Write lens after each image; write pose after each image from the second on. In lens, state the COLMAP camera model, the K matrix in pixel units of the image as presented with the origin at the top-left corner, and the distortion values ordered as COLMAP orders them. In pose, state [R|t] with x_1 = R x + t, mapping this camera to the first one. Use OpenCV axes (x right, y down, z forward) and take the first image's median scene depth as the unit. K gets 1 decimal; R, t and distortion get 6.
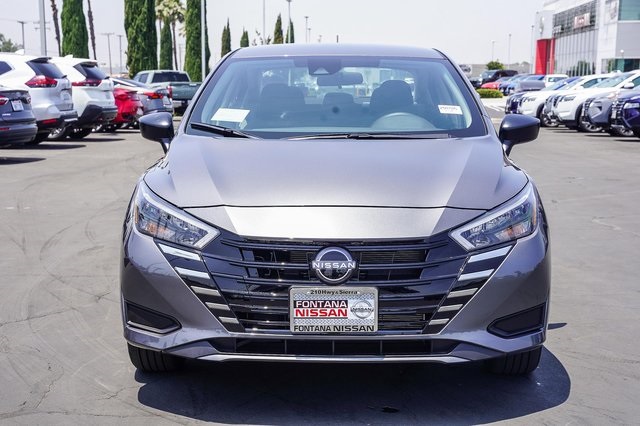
lens RADIAL K [[1136.2, 0, 321.2], [0, 1136.2, 212.8], [0, 0, 1]] dist [0.268348, 0.000000]
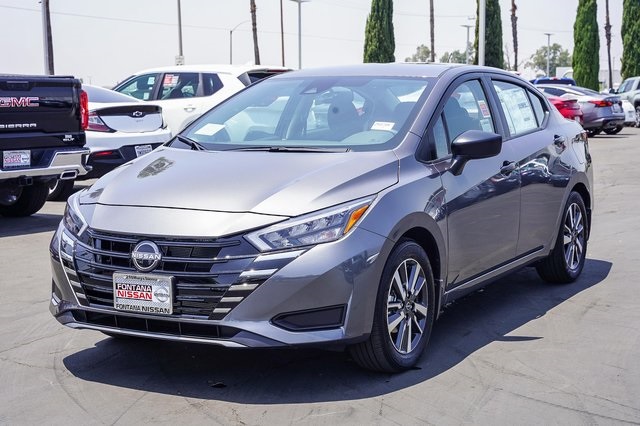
lens RADIAL K [[1136.2, 0, 314.3], [0, 1136.2, 213.9], [0, 0, 1]] dist [0.268348, 0.000000]
pose [[0.870270, 0.044721, -0.490541, 0.747383], [-0.047142, 0.998861, 0.007428, -0.015363], [0.490314, 0.016661, 0.871386, 0.036869]]
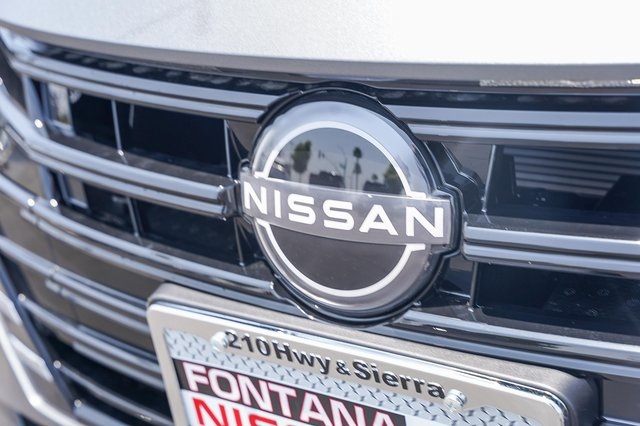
lens RADIAL K [[1036.2, 0, 319.7], [0, 1036.2, 211.7], [0, 0, 1]] dist [0.134951, 0.000000]
pose [[0.808136, 0.117375, -0.577182, 0.099074], [0.062525, 0.957309, 0.282222, 0.001756], [0.585667, -0.264162, 0.766298, 0.869779]]
